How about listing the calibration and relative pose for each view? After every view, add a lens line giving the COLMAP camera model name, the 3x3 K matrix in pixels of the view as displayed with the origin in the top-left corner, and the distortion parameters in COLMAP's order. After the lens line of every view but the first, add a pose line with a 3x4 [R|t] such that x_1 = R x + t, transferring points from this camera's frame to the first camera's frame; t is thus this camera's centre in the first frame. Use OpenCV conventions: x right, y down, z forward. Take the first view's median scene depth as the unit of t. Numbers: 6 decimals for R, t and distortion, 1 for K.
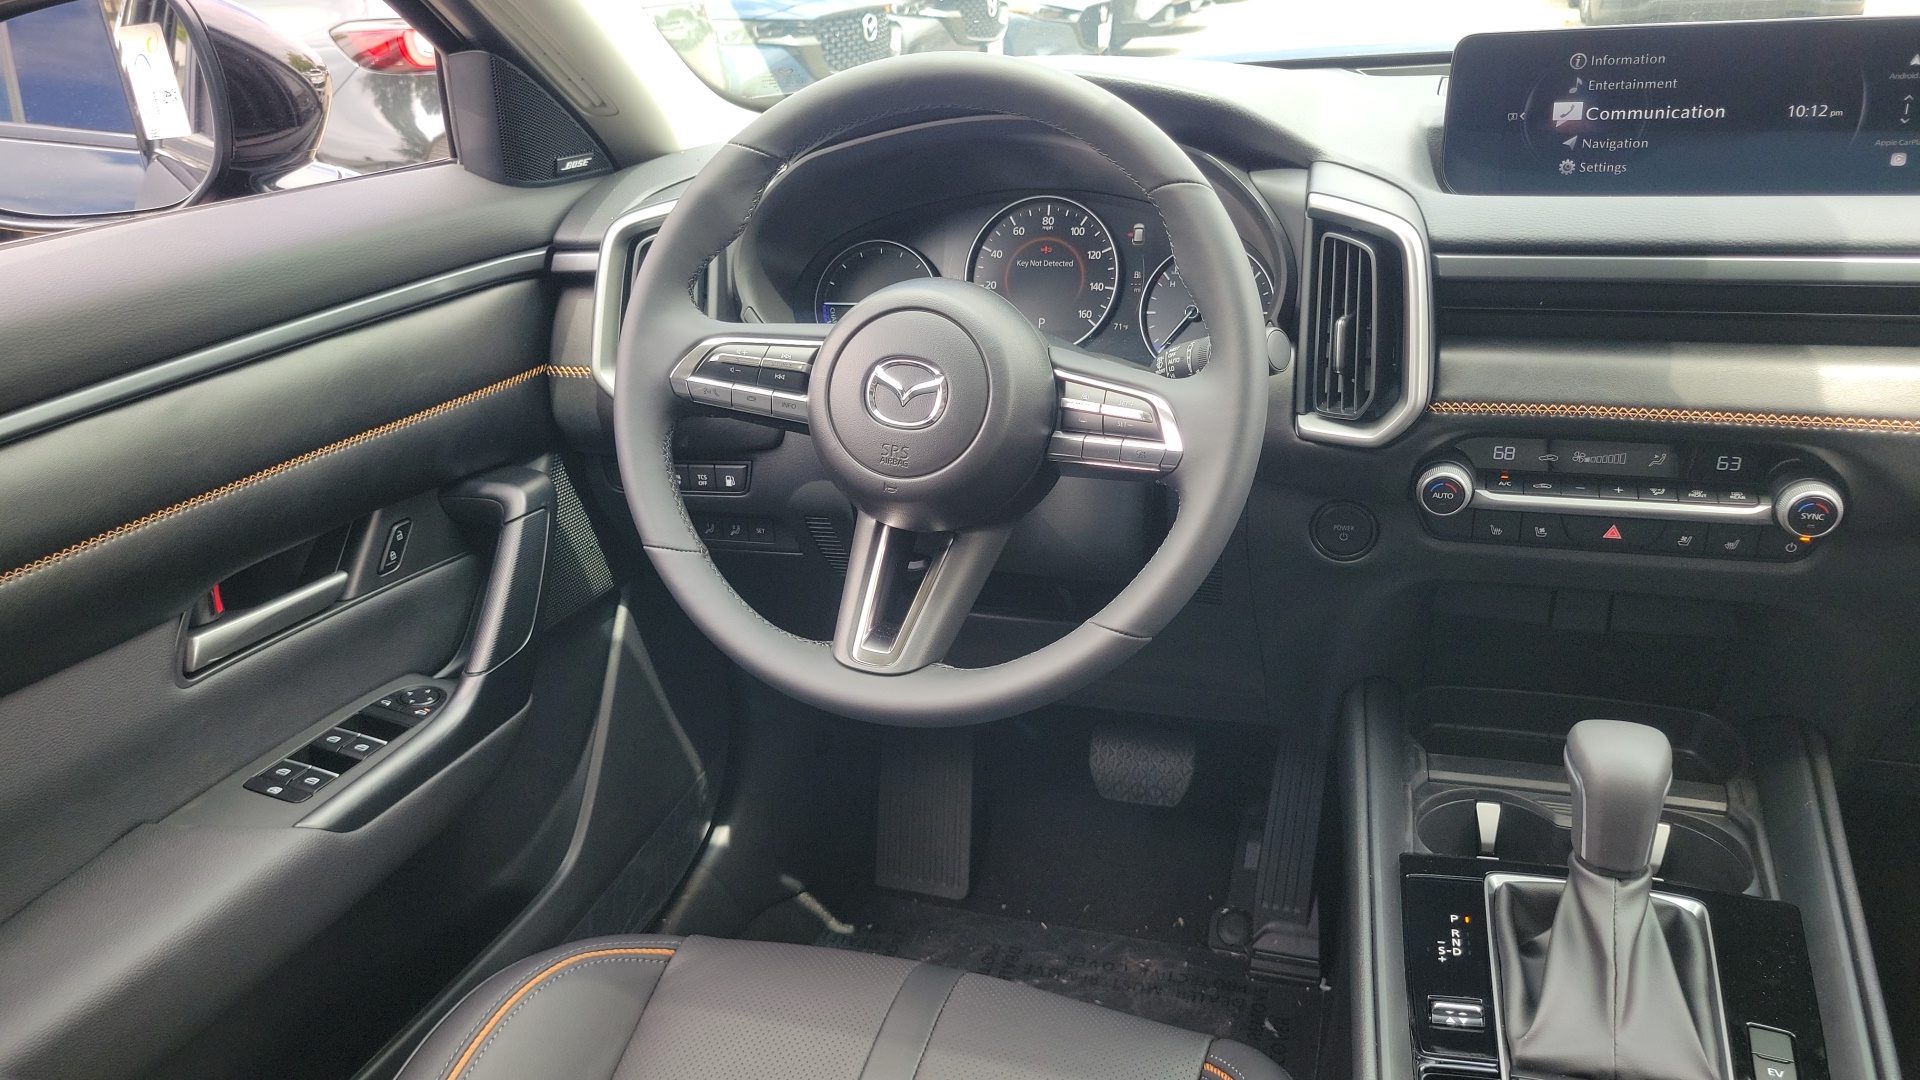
lens RADIAL K [[1437.5, 0, 957.5], [0, 1437.5, 544.0], [0, 0, 1]] dist [0.031551, -0.015900]
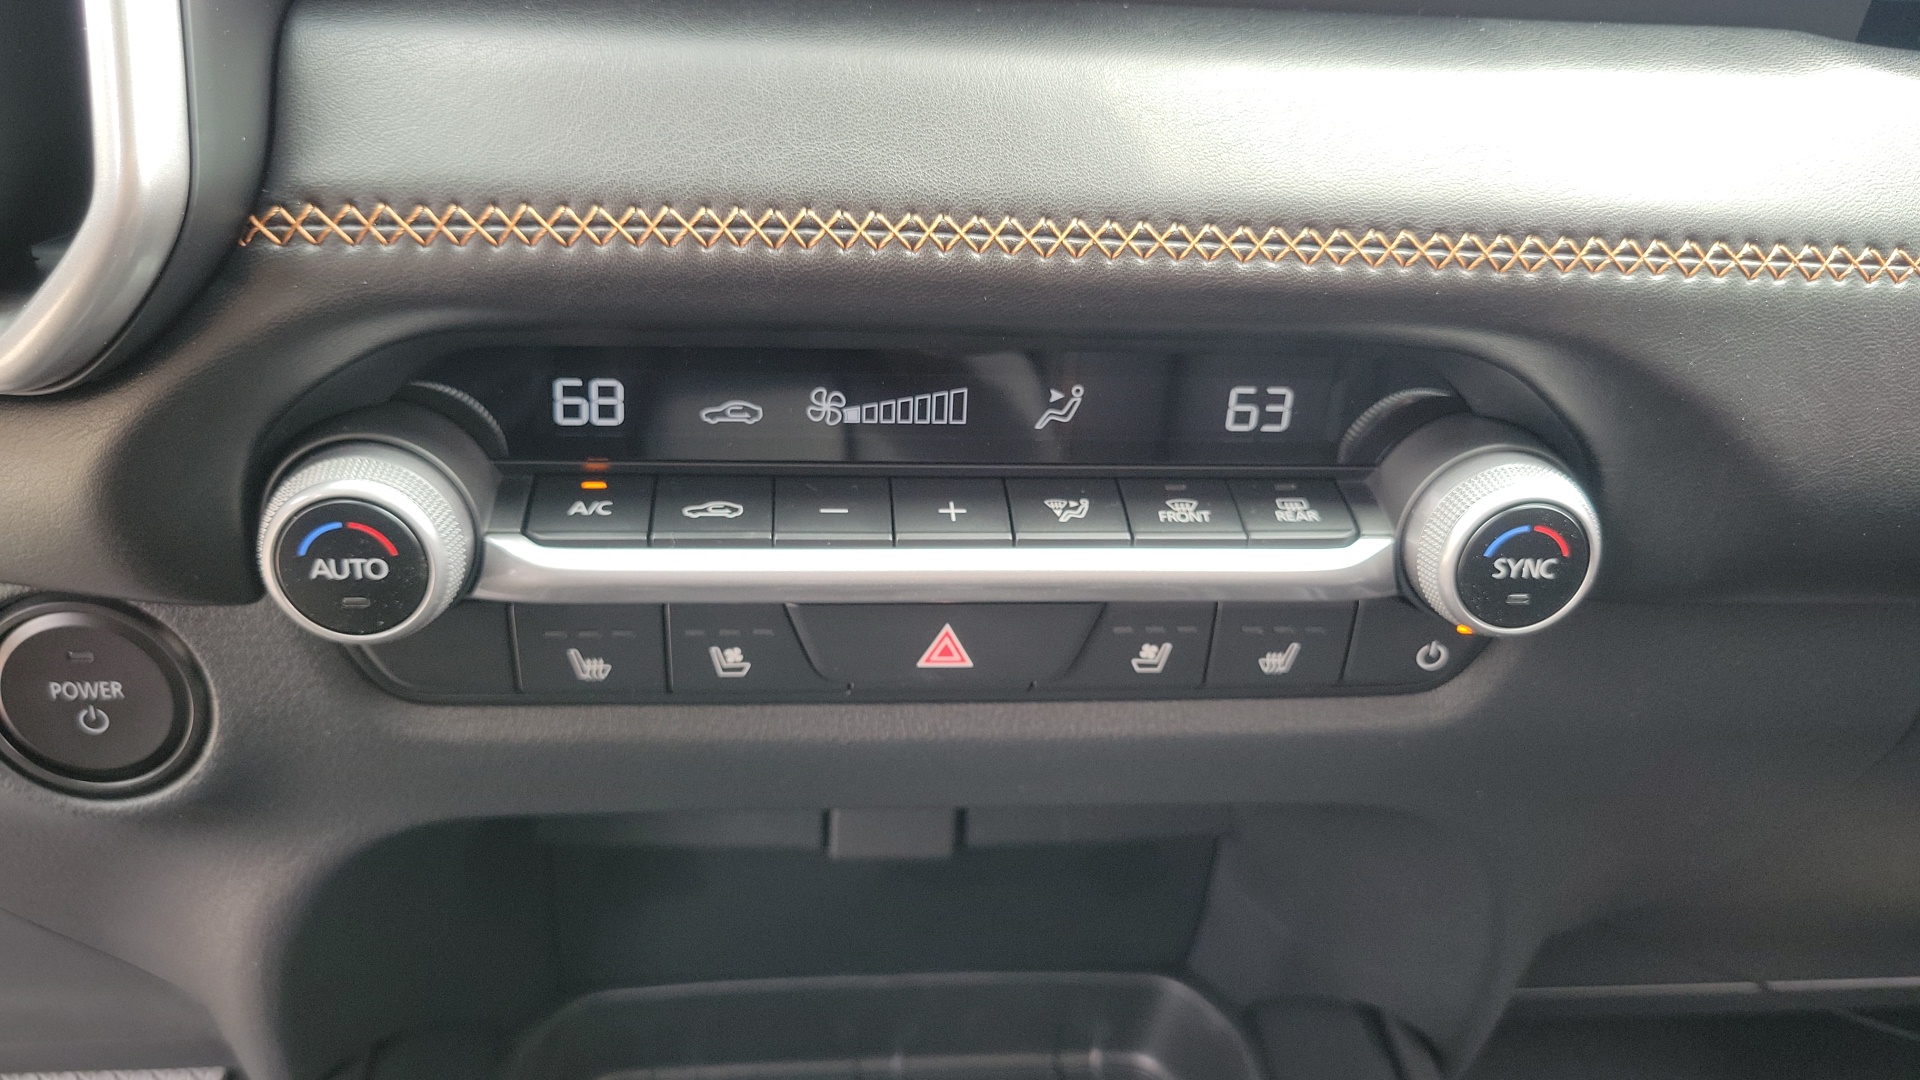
lens RADIAL K [[1437.5, 0, 928.4], [0, 1437.5, 493.7], [0, 0, 1]] dist [0.031551, -0.015900]
pose [[0.920490, -0.055131, 0.386859, 0.326560], [0.067634, 0.997534, -0.018768, -0.034530], [-0.384870, 0.043440, 0.921948, 0.703257]]
